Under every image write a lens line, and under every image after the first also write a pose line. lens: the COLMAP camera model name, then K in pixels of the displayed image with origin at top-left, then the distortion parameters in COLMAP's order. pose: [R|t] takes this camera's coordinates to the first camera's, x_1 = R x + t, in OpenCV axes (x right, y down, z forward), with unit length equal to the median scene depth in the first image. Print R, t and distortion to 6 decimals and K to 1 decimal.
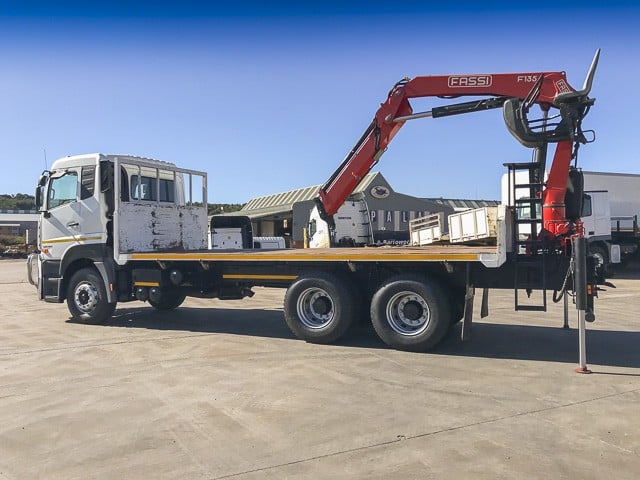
lens RADIAL K [[539.6, 0, 319.6], [0, 539.6, 240.5], [0, 0, 1]] dist [0.006758, -0.032966]
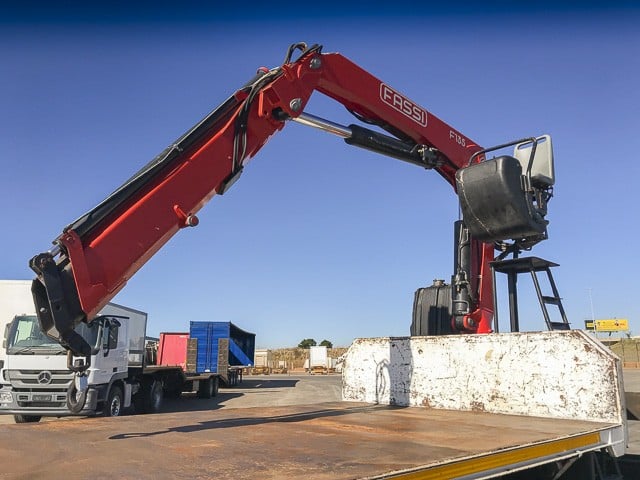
lens RADIAL K [[539.6, 0, 319.0], [0, 539.6, 238.9], [0, 0, 1]] dist [0.006758, -0.032966]
pose [[0.433595, 0.219457, 0.873976, -0.177058], [-0.002809, 0.970215, -0.242229, -0.015775], [-0.901104, 0.102574, 0.421297, 0.662330]]
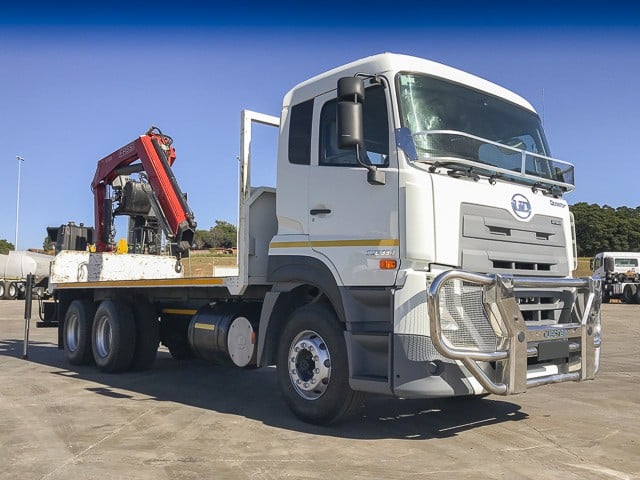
lens RADIAL K [[596.2, 0, 315.4], [0, 596.2, 243.5], [0, 0, 1]] dist [0.006932, 0.000000]
pose [[-0.894235, 0.052492, 0.444509, -0.547028], [0.014526, 0.995980, -0.088393, 0.038794], [-0.447362, -0.072587, -0.891402, 1.578364]]
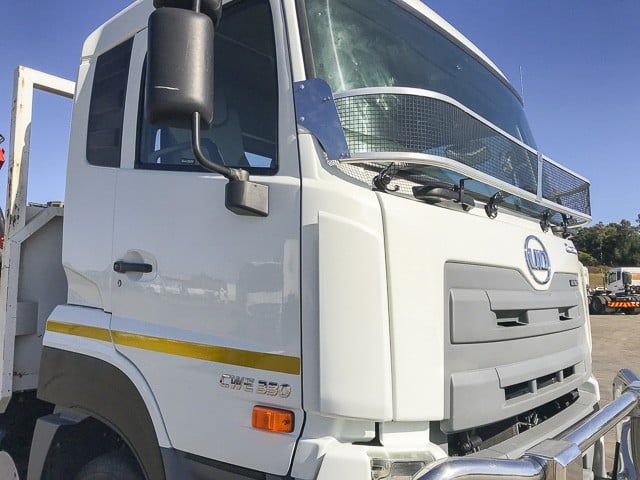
lens RADIAL K [[539.6, 0, 319.1], [0, 539.6, 238.6], [0, 0, 1]] dist [0.006758, -0.032966]
pose [[-0.959595, 0.055037, 0.275949, -0.460190], [0.025490, 0.993655, -0.109541, -0.017086], [-0.280227, -0.098081, -0.954910, 1.319687]]
